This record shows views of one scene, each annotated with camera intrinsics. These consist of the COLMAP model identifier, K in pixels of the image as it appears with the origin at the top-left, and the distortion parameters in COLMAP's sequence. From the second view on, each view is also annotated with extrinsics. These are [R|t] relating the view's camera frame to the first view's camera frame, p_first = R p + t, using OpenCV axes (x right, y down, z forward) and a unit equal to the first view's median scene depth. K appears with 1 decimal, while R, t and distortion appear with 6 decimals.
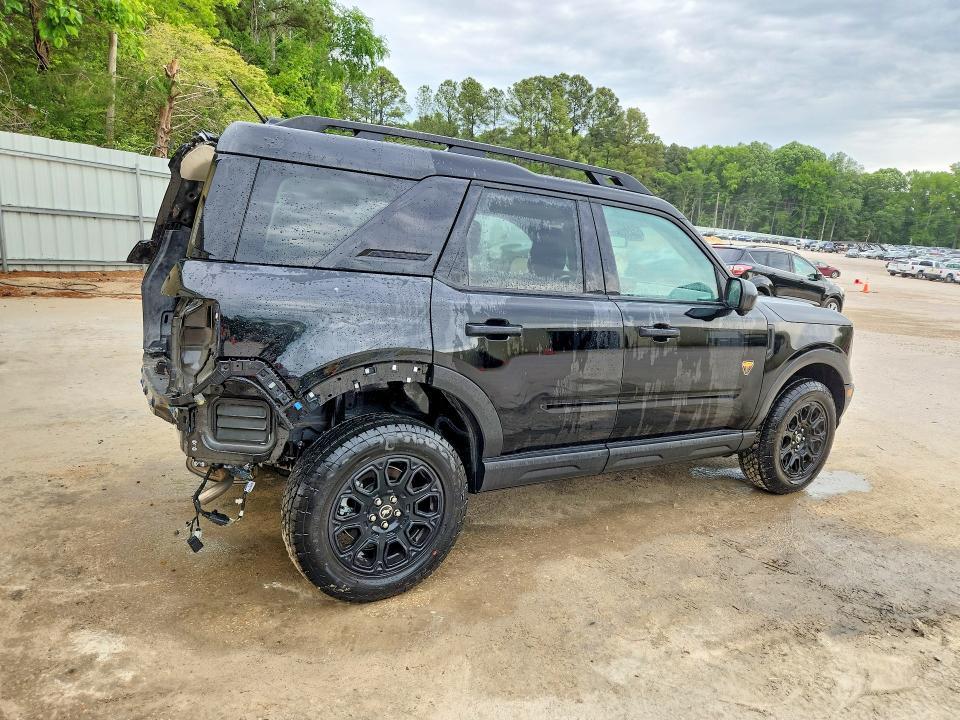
lens RADIAL K [[668.5, 0, 480.0], [0, 668.5, 360.0], [0, 0, 1]] dist [0.017102, -0.003728]
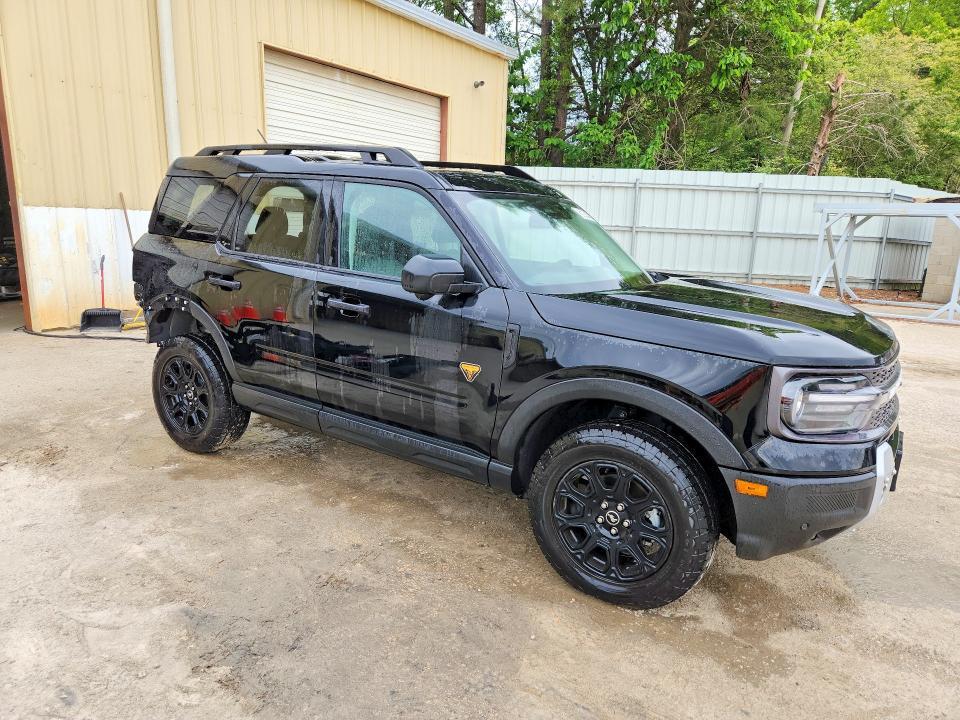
lens RADIAL K [[668.5, 0, 480.0], [0, 668.5, 360.0], [0, 0, 1]] dist [0.017102, -0.003728]
pose [[0.391198, 0.135331, -0.910302, 1.255253], [-0.172416, 0.982393, 0.071953, -0.067498], [0.904012, 0.128802, 0.407643, 0.790954]]
